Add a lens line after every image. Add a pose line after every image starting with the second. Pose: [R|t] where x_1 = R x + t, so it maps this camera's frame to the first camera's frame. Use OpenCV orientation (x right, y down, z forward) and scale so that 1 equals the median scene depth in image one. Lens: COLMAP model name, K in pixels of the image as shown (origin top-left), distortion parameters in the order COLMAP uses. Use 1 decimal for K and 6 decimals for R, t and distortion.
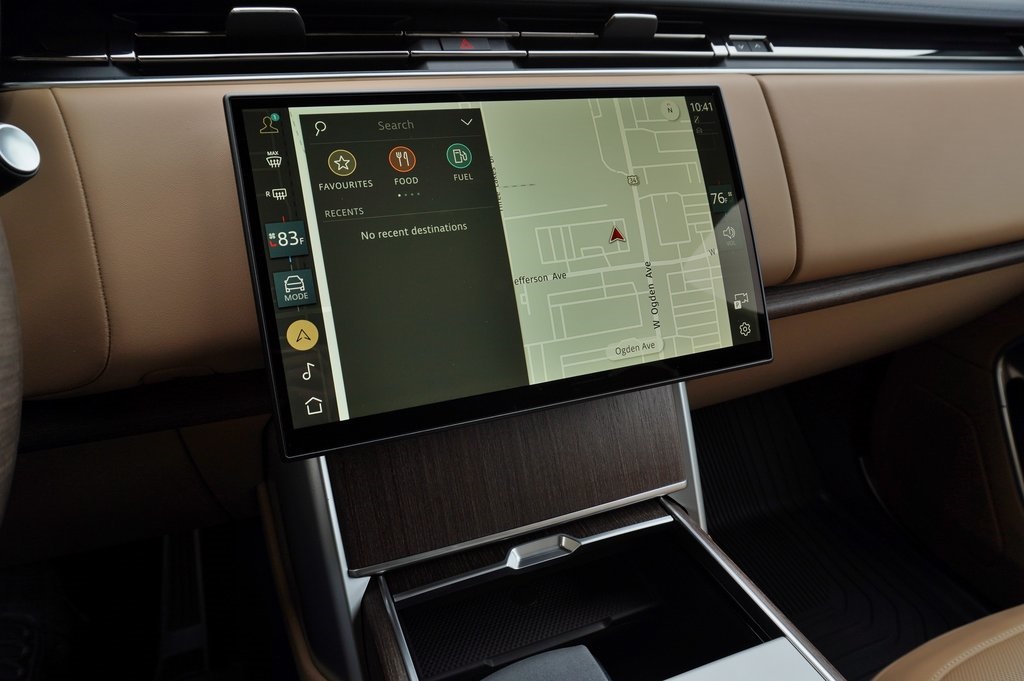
lens RADIAL K [[691.9, 0, 512.3], [0, 691.9, 344.5], [0, 0, 1]] dist [-0.038209, 0.030102]
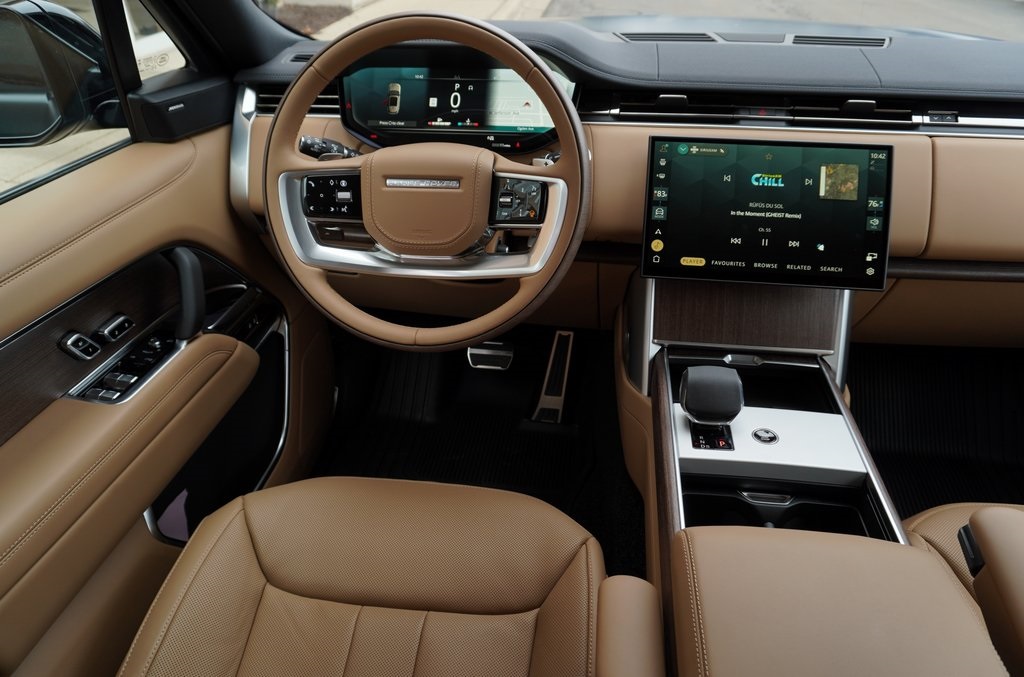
lens RADIAL K [[691.9, 0, 510.8], [0, 691.9, 337.4], [0, 0, 1]] dist [-0.038209, 0.030102]
pose [[0.862921, 0.237022, -0.446304, 0.352140], [-0.205526, 0.971447, 0.118532, 0.134087], [0.461656, -0.010557, 0.886996, -1.169218]]
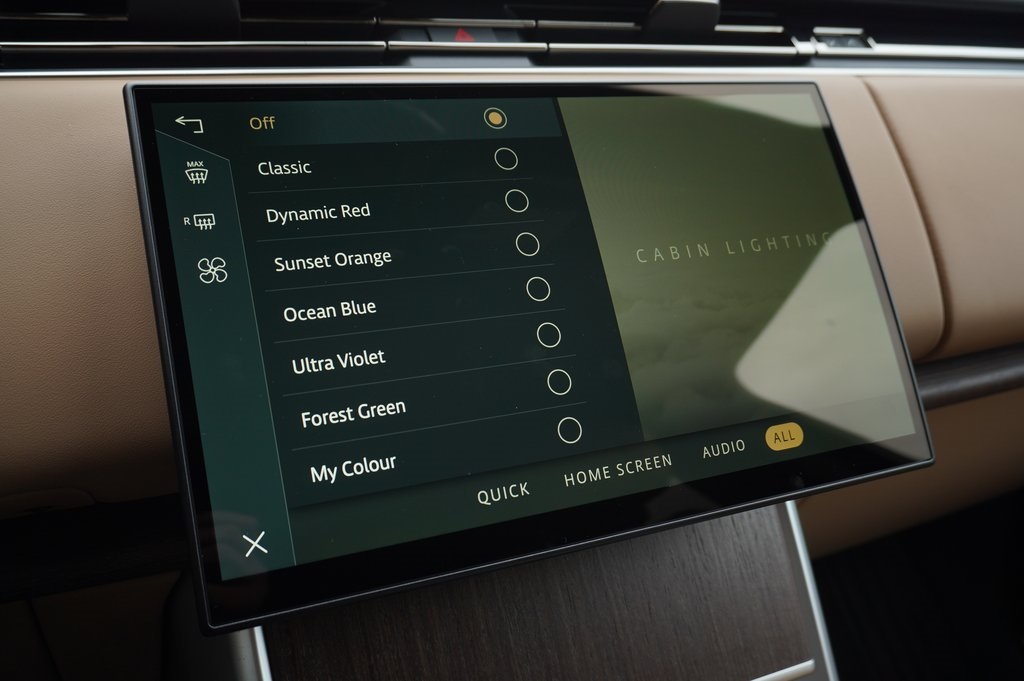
lens RADIAL K [[940.1, 0, 516.5], [0, 940.1, 348.3], [0, 0, 1]] dist [-0.016596, 0.000000]
pose [[0.998942, -0.035655, 0.029050, -0.049647], [0.040162, 0.984059, -0.173246, 0.054185], [-0.022410, 0.174229, 0.984450, 0.088144]]
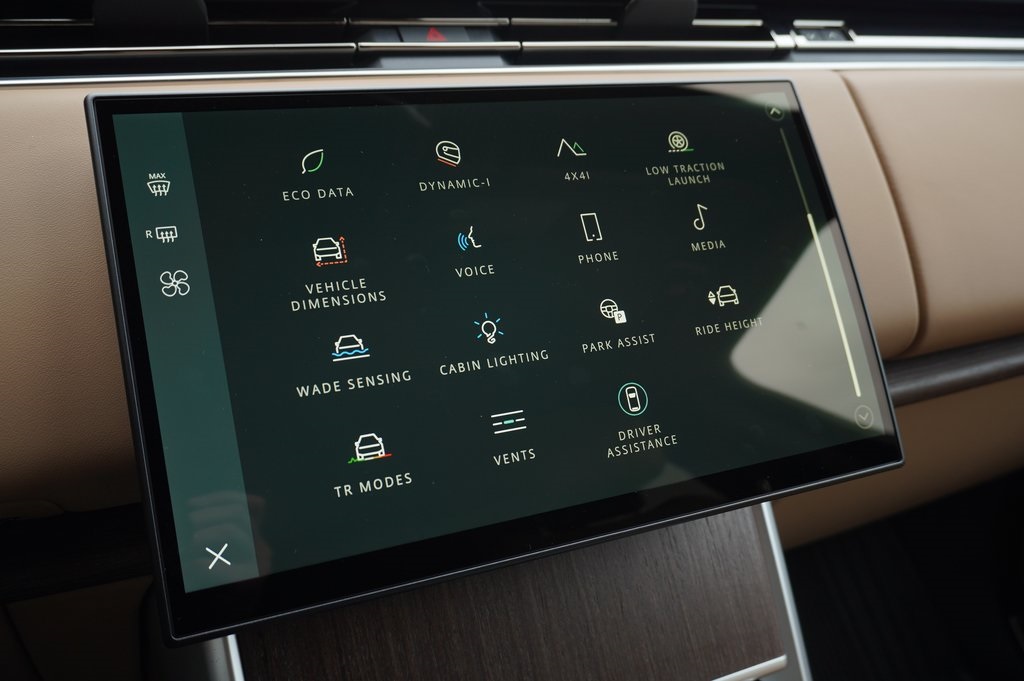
lens RADIAL K [[940.1, 0, 517.1], [0, 940.1, 348.2], [0, 0, 1]] dist [-0.016596, 0.000000]
pose [[0.998927, -0.038848, 0.025194, -0.018636], [0.042106, 0.988500, -0.145240, 0.028317], [-0.019262, 0.146145, 0.989076, 0.080125]]
